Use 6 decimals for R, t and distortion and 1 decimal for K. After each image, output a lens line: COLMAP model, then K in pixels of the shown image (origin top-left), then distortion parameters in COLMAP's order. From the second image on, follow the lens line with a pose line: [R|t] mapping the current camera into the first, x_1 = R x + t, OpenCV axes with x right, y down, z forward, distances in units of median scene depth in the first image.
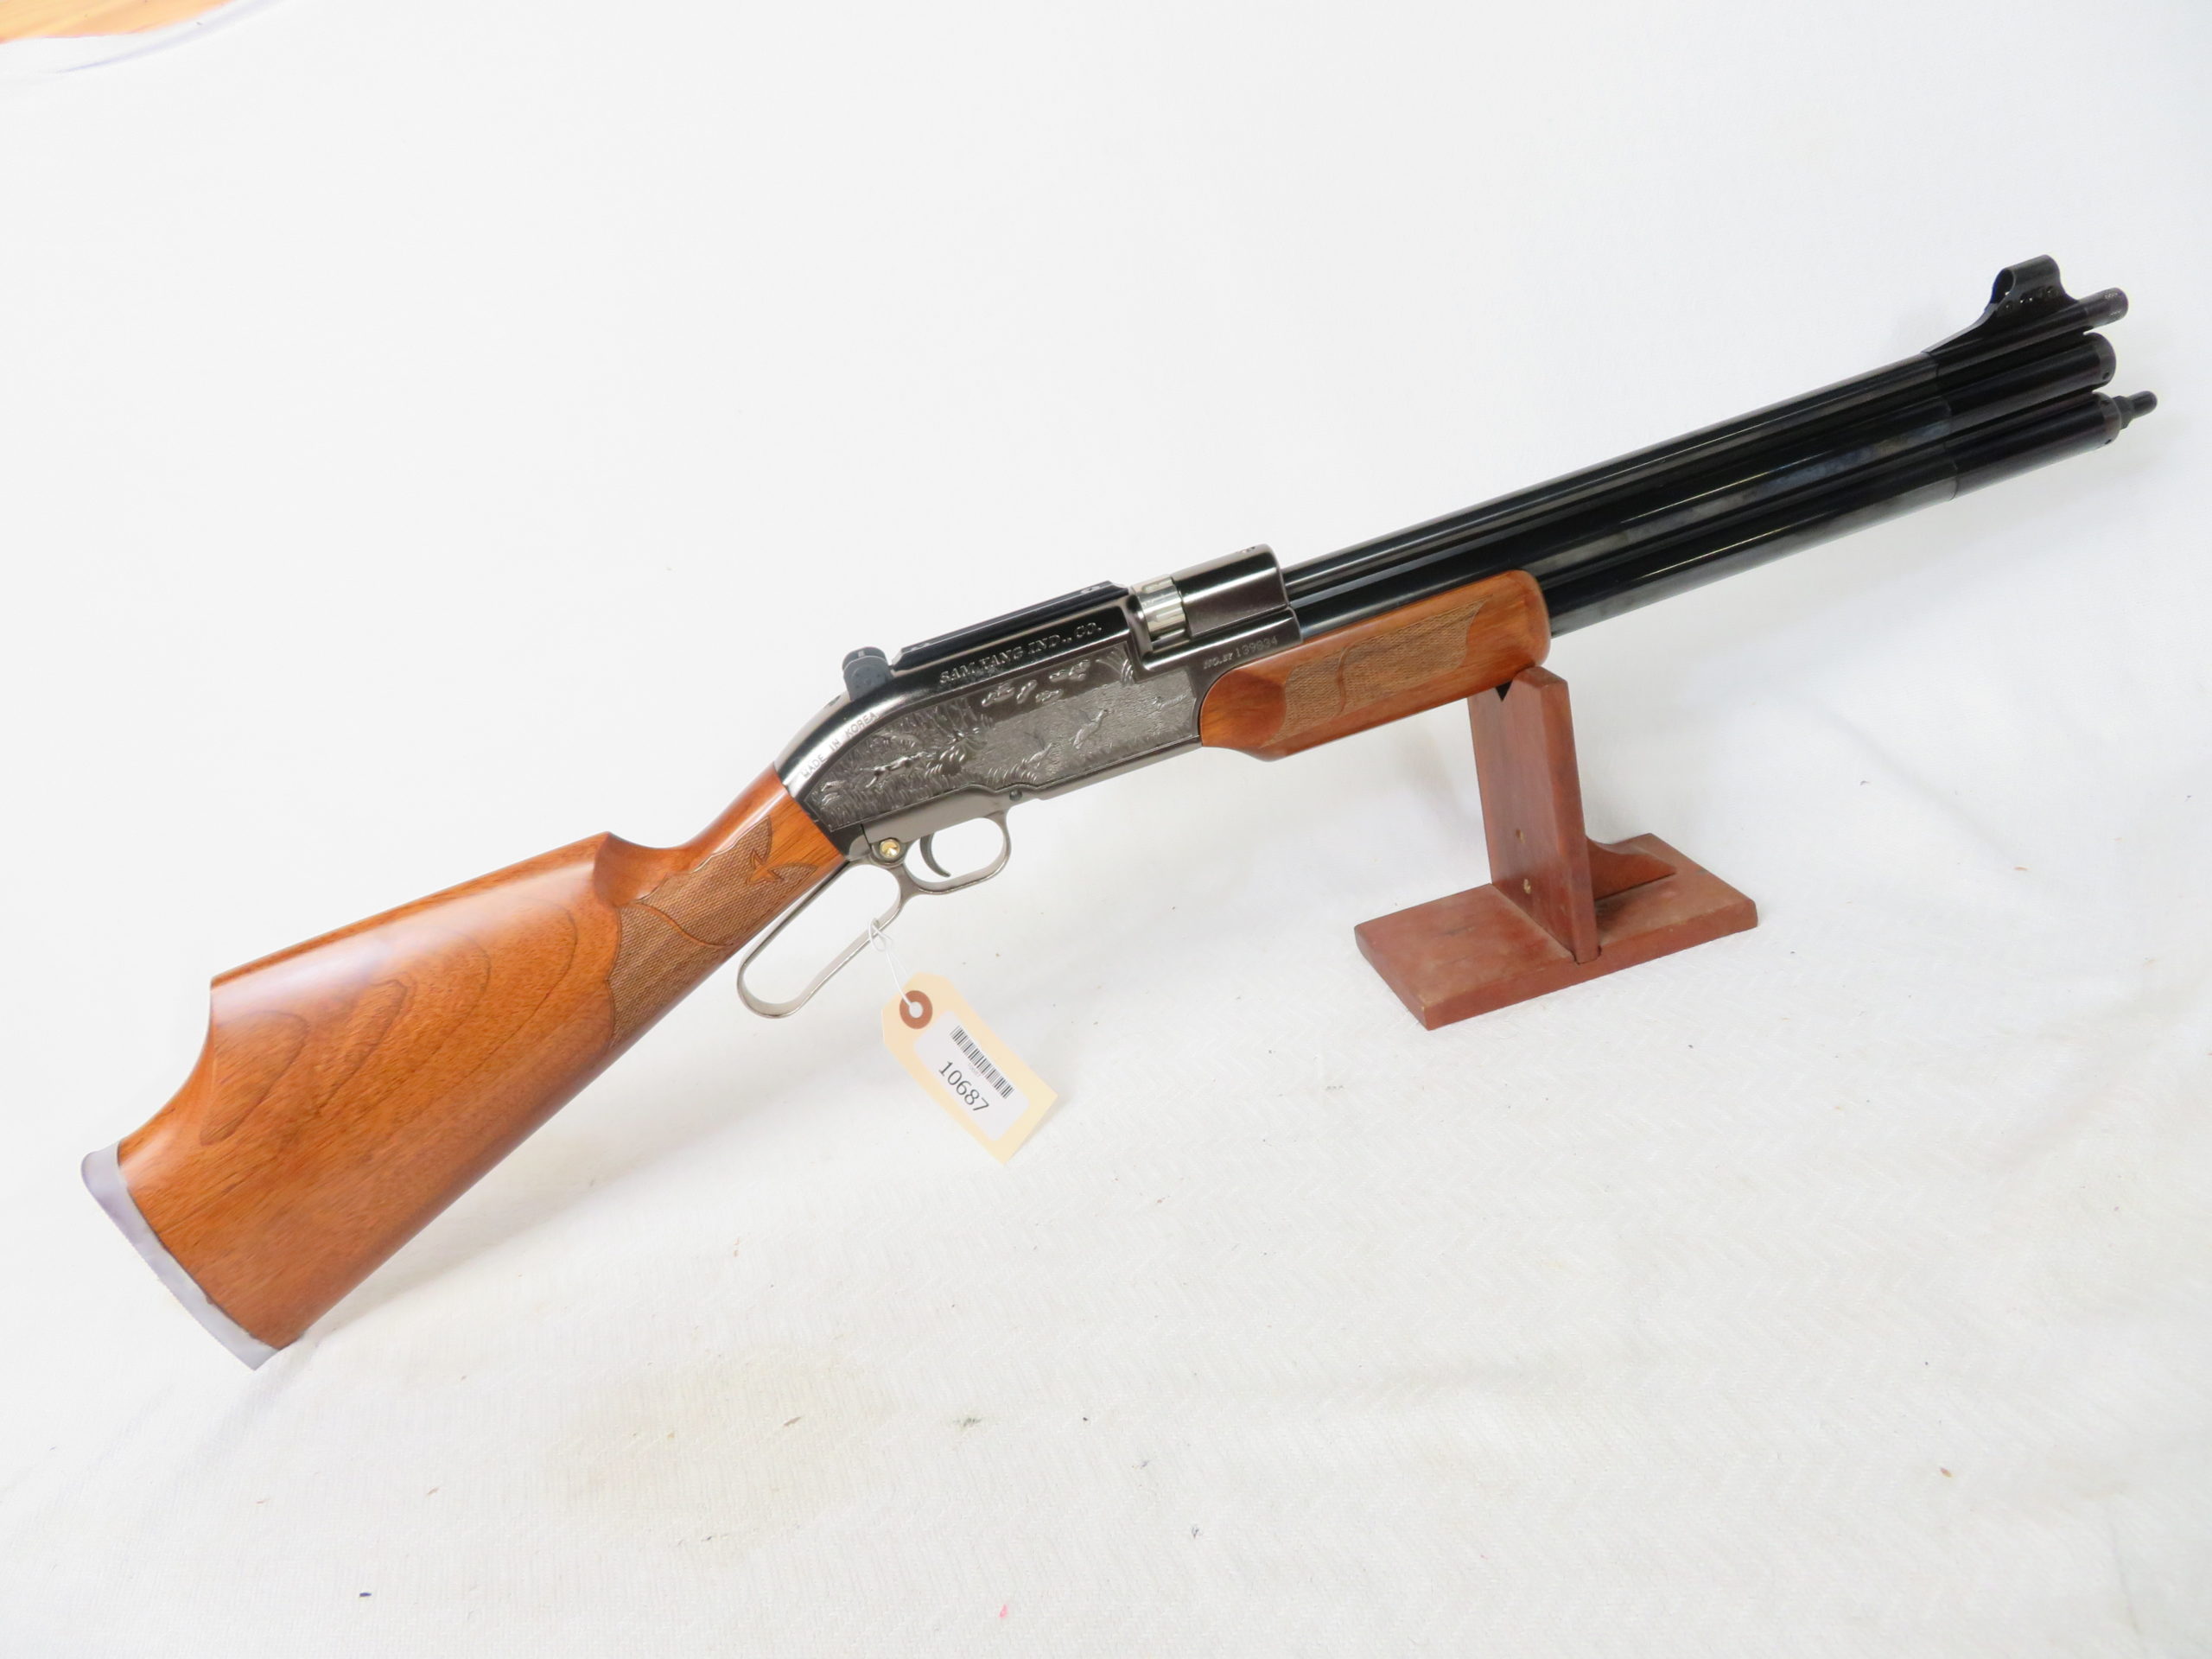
lens RADIAL K [[1610.3, 0, 1100.5], [0, 1610.3, 847.6], [0, 0, 1]] dist [-0.009270, 0.003419]
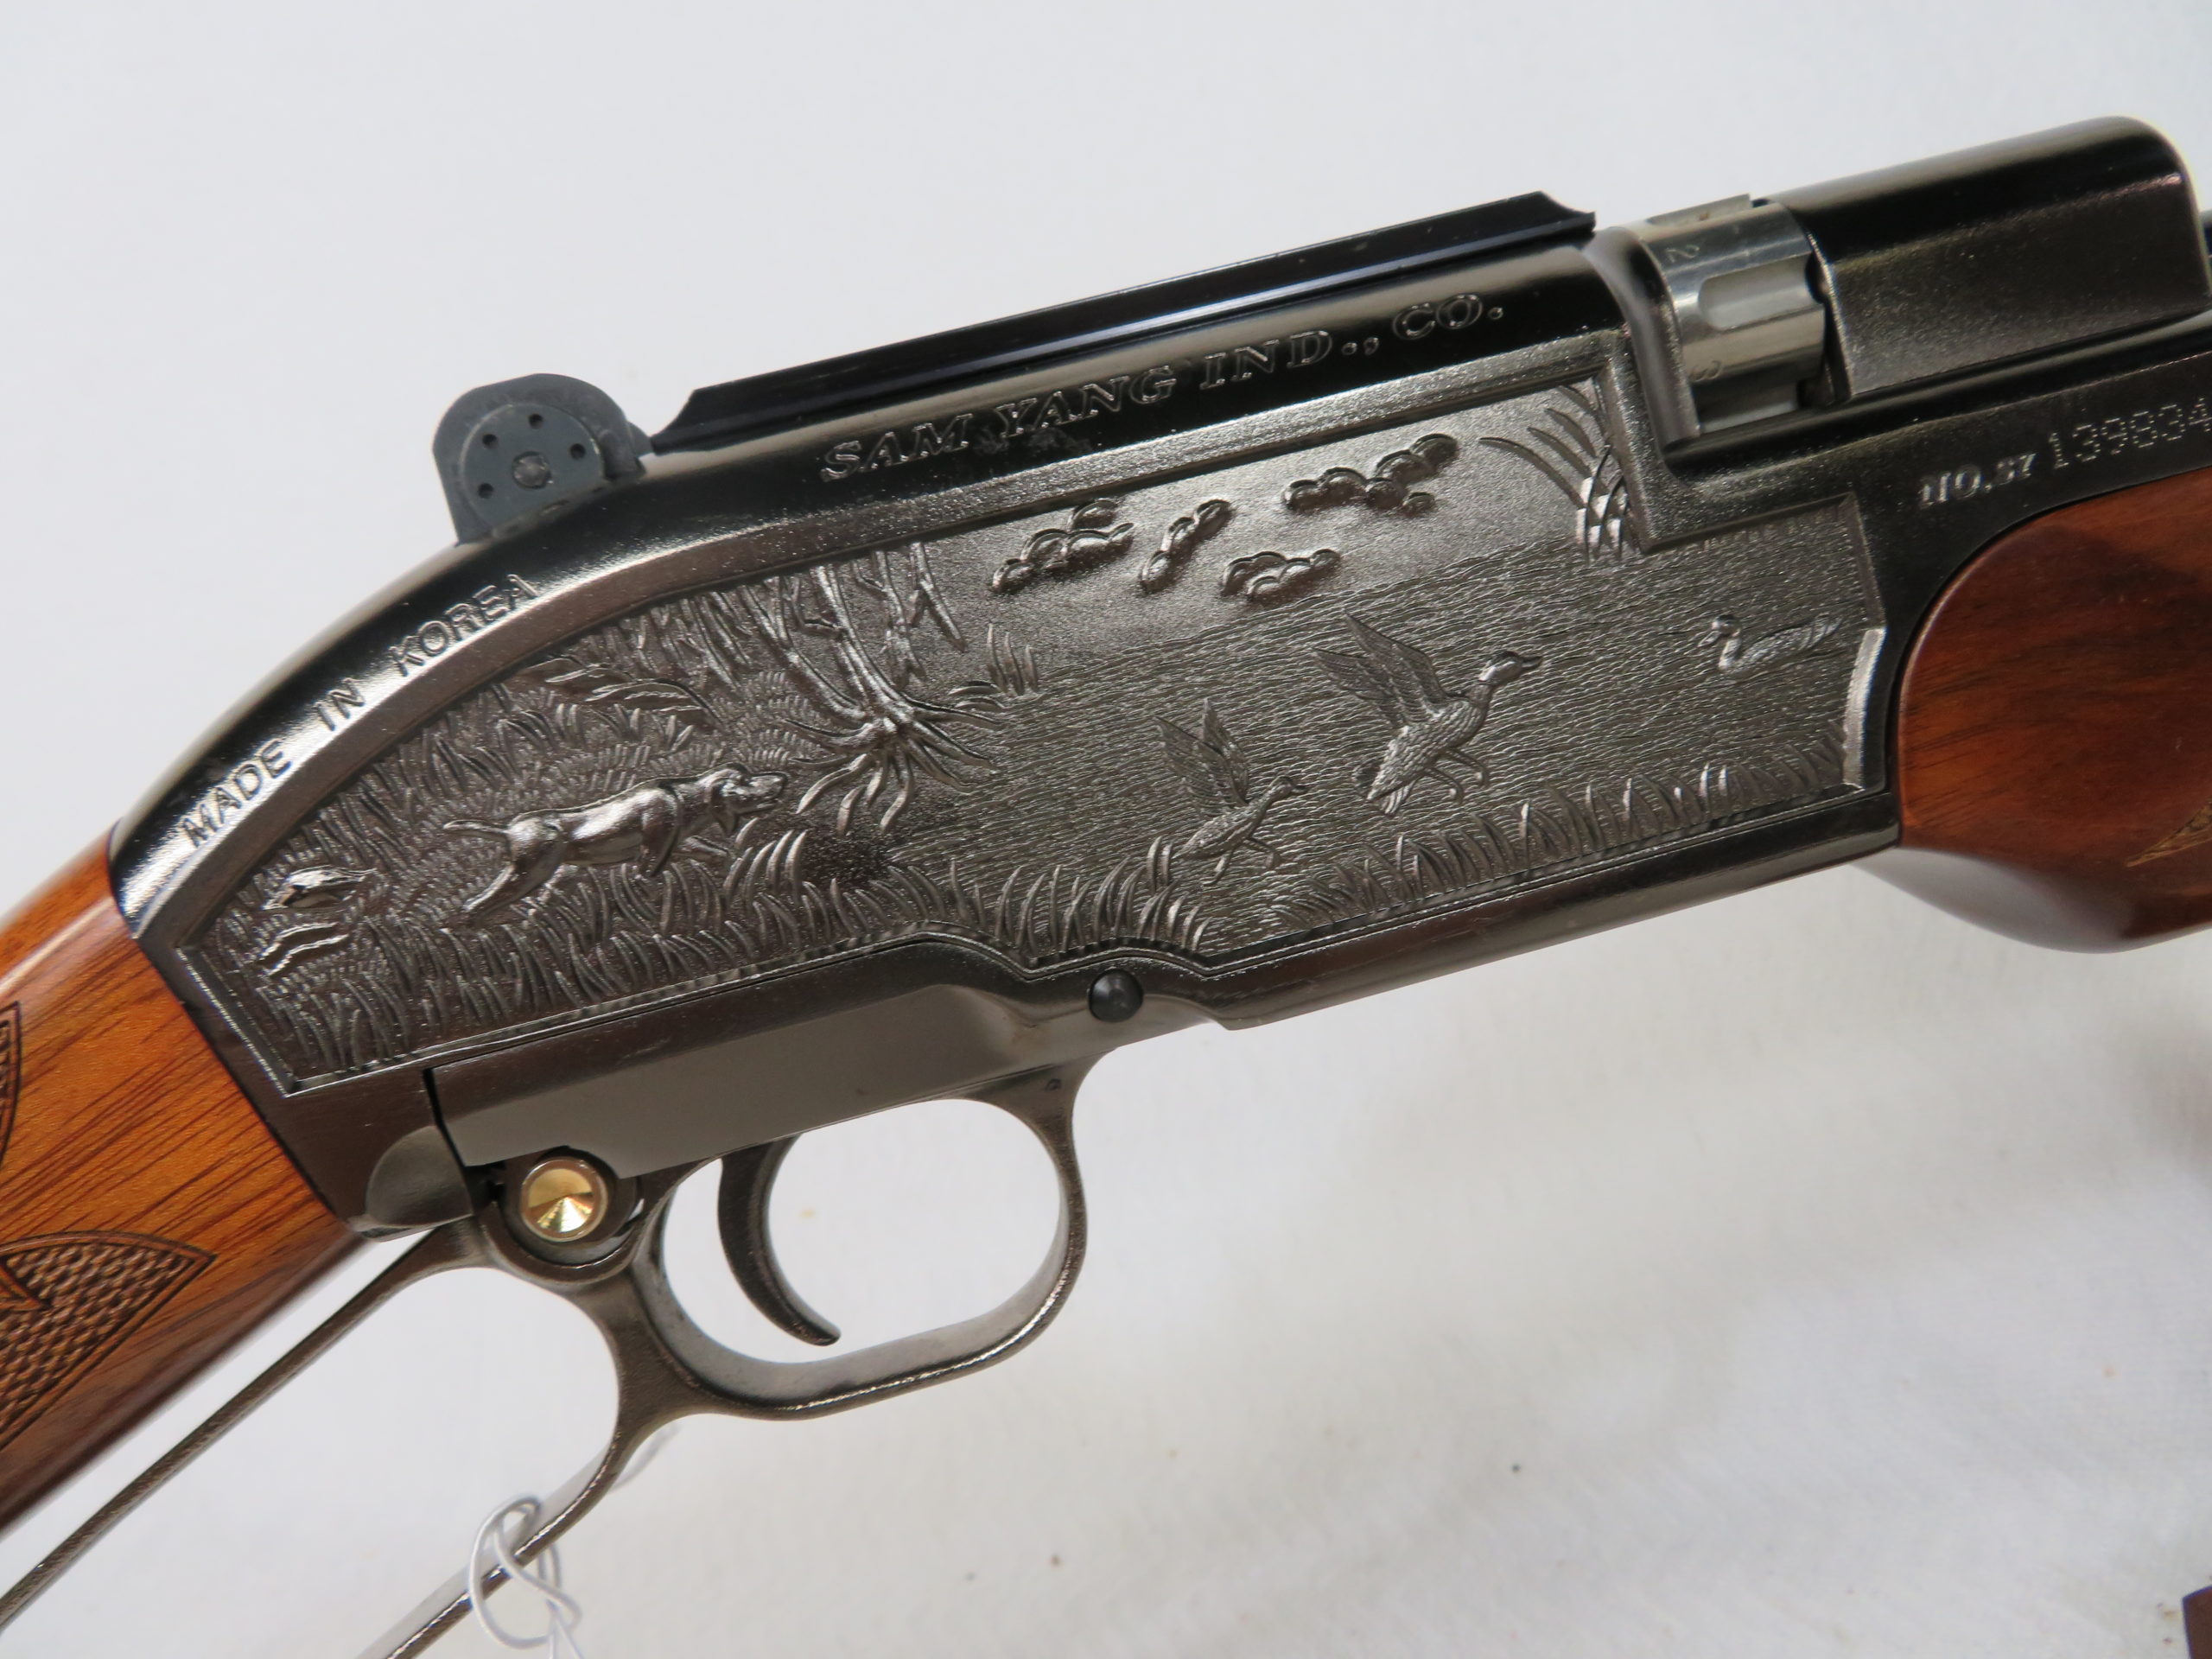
lens RADIAL K [[1610.3, 0, 1115.3], [0, 1610.3, 810.4], [0, 0, 1]] dist [-0.009270, 0.003419]
pose [[0.995476, 0.037644, -0.087242, -0.032563], [-0.062255, 0.952043, -0.299565, 0.011761], [0.071782, 0.303641, 0.950079, 0.762028]]
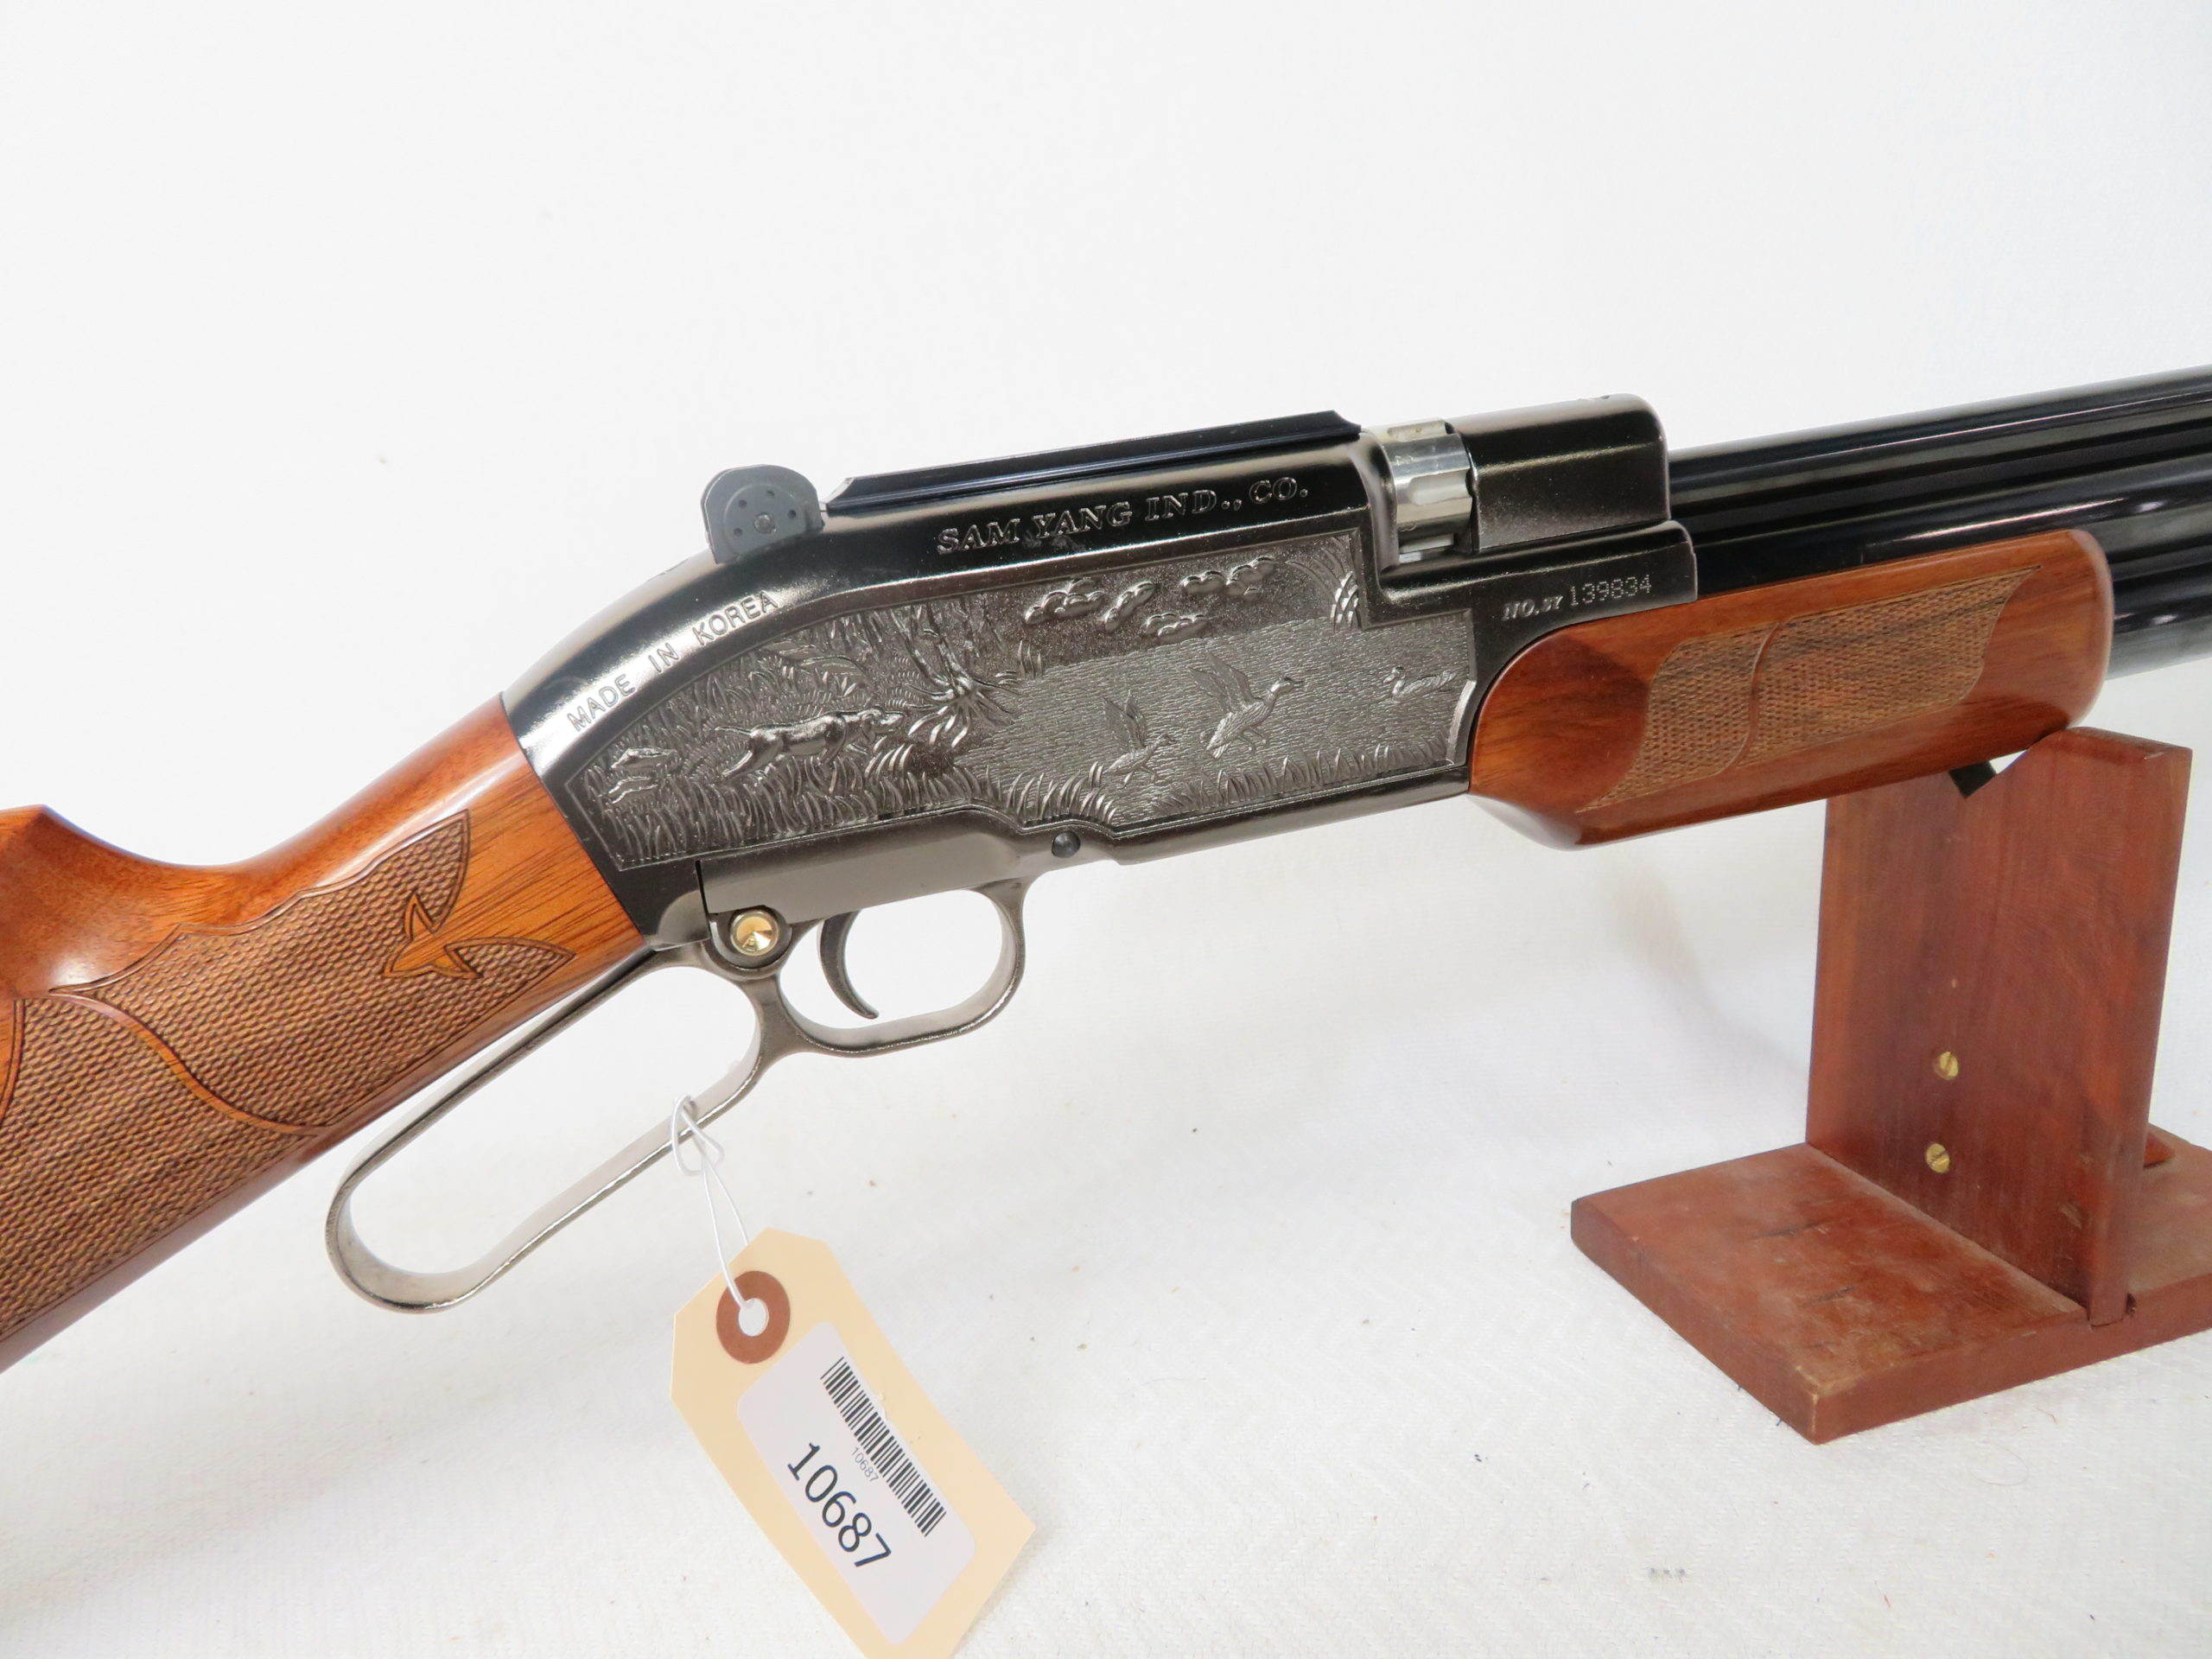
lens RADIAL K [[1610.3, 0, 1112.1], [0, 1610.3, 811.7], [0, 0, 1]] dist [-0.009270, 0.003419]
pose [[0.983704, 0.123742, 0.130441, -0.097023], [-0.102329, 0.981845, -0.159718, 0.027130], [-0.147837, 0.143767, 0.978507, 0.563593]]
